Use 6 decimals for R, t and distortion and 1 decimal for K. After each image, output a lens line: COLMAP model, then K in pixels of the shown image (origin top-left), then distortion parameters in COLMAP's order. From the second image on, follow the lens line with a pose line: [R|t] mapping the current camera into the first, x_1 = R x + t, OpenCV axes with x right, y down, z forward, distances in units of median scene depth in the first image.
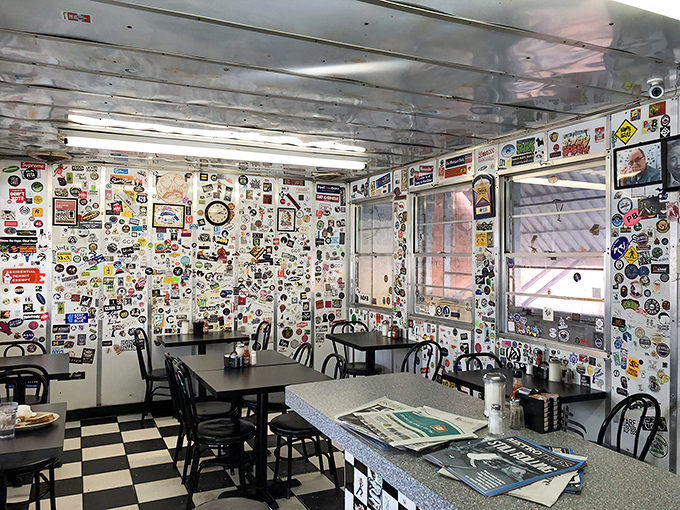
lens RADIAL K [[517.0, 0, 340.3], [0, 517.0, 253.0], [0, 0, 1]] dist [0.053274, -0.081745]
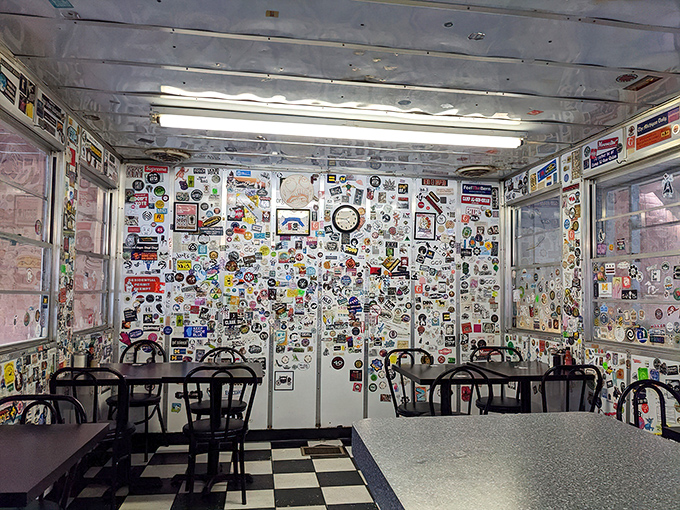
lens RADIAL K [[517.0, 0, 353.8], [0, 517.0, 264.3], [0, 0, 1]] dist [0.053274, -0.081745]
pose [[0.961840, -0.007957, -0.273496, 0.016333], [-0.005419, 0.998827, -0.048119, 0.044064], [0.273558, 0.047765, 0.960669, 0.167579]]
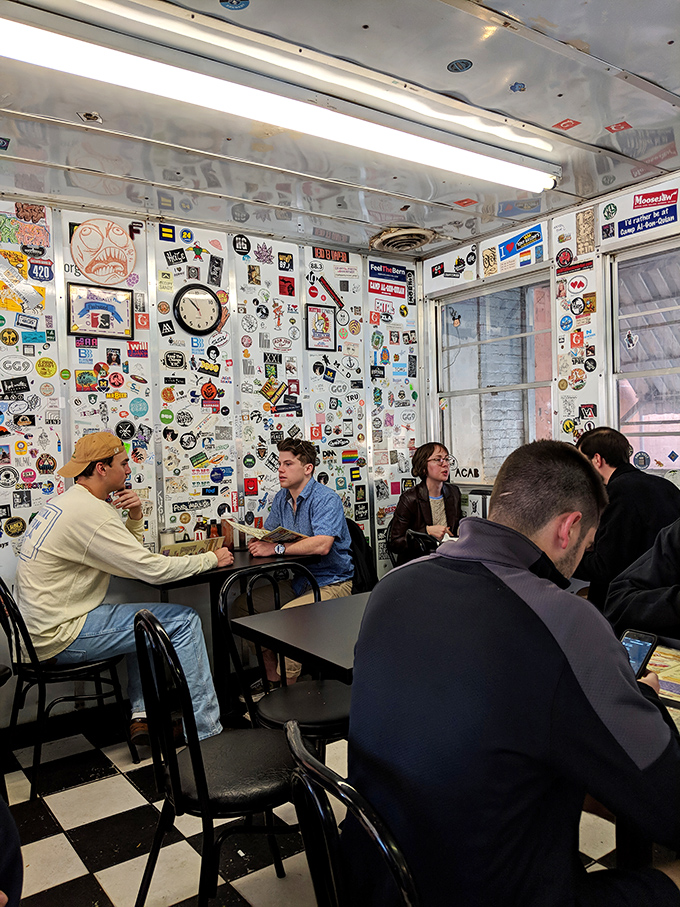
lens RADIAL K [[707.6, 0, 349.6], [0, 707.6, 453.4], [0, 0, 1]] dist [0.050574, -0.041041]
pose [[0.985059, -0.043855, 0.166539, -0.219806], [0.039213, 0.998748, 0.031063, 0.043958], [-0.167693, -0.024069, 0.985545, 0.327133]]
